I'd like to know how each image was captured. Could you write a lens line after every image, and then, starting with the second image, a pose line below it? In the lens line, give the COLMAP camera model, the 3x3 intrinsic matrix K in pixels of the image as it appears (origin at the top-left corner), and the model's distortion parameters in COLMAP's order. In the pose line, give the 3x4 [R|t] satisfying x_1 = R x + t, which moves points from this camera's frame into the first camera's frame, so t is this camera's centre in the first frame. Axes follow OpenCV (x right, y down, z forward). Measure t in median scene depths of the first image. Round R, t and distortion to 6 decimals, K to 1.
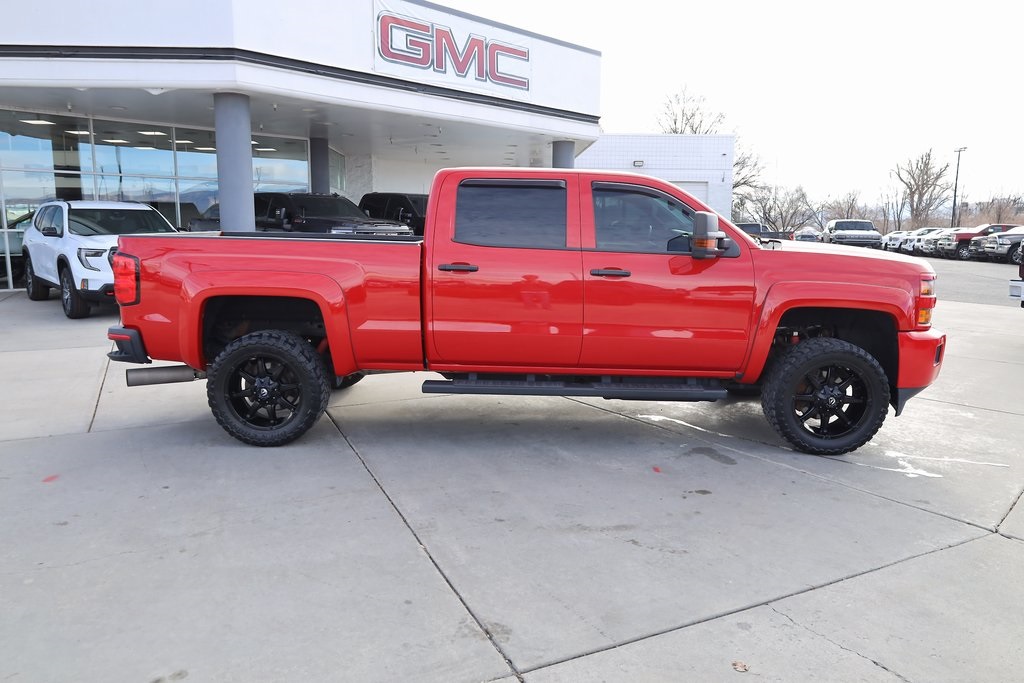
lens RADIAL K [[730.5, 0, 512.0], [0, 730.5, 341.5], [0, 0, 1]] dist [-0.001519, -0.001561]
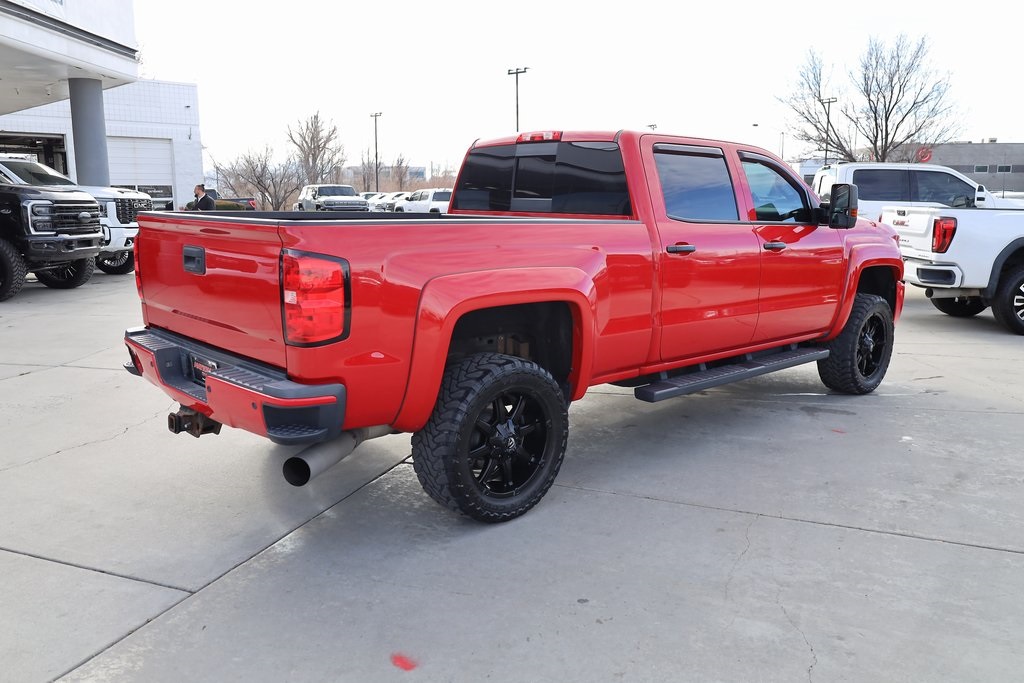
lens RADIAL K [[843.6, 0, 512.0], [0, 843.6, 341.5], [0, 0, 1]] dist [-0.012349, -0.007288]
pose [[0.718588, -0.129150, 0.683338, -0.869417], [0.115872, 0.991104, 0.065468, -0.077064], [-0.685715, 0.032135, 0.727161, 0.415810]]
